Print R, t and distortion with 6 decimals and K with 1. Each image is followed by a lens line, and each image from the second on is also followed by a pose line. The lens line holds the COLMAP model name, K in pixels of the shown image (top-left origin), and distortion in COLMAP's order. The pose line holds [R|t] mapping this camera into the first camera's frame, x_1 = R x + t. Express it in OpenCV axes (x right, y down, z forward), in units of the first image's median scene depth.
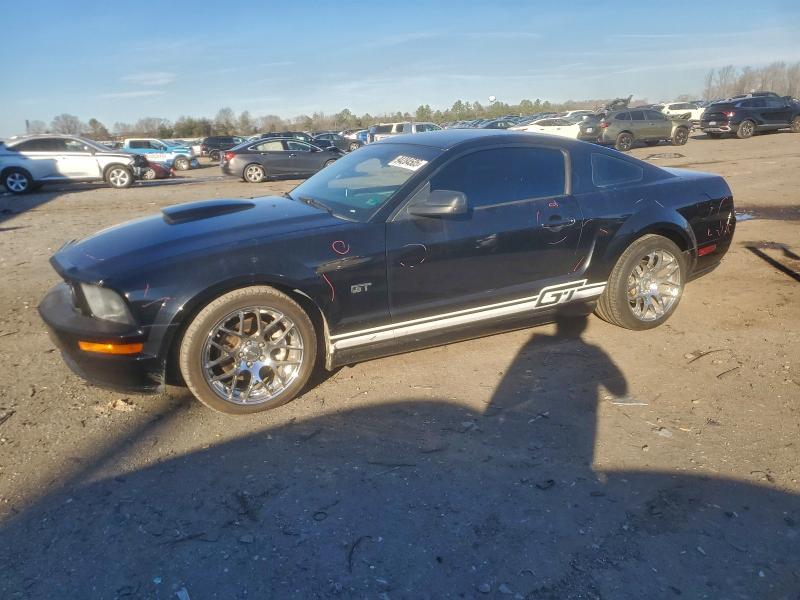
lens RADIAL K [[649.7, 0, 400.0], [0, 649.7, 300.0], [0, 0, 1]] dist [0.048506, 0.004739]
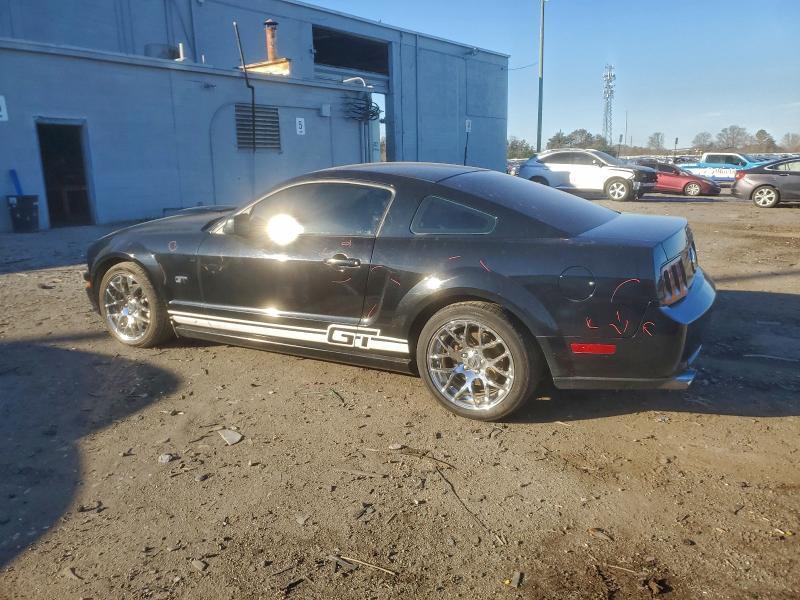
lens RADIAL K [[675.1, 0, 400.0], [0, 675.1, 300.0], [0, 0, 1]] dist [0.032174, 0.003549]
pose [[0.554704, 0.206398, -0.806042, 0.278332], [-0.223249, 0.970142, 0.094782, -0.044319], [0.801538, 0.127371, 0.584220, 0.123250]]
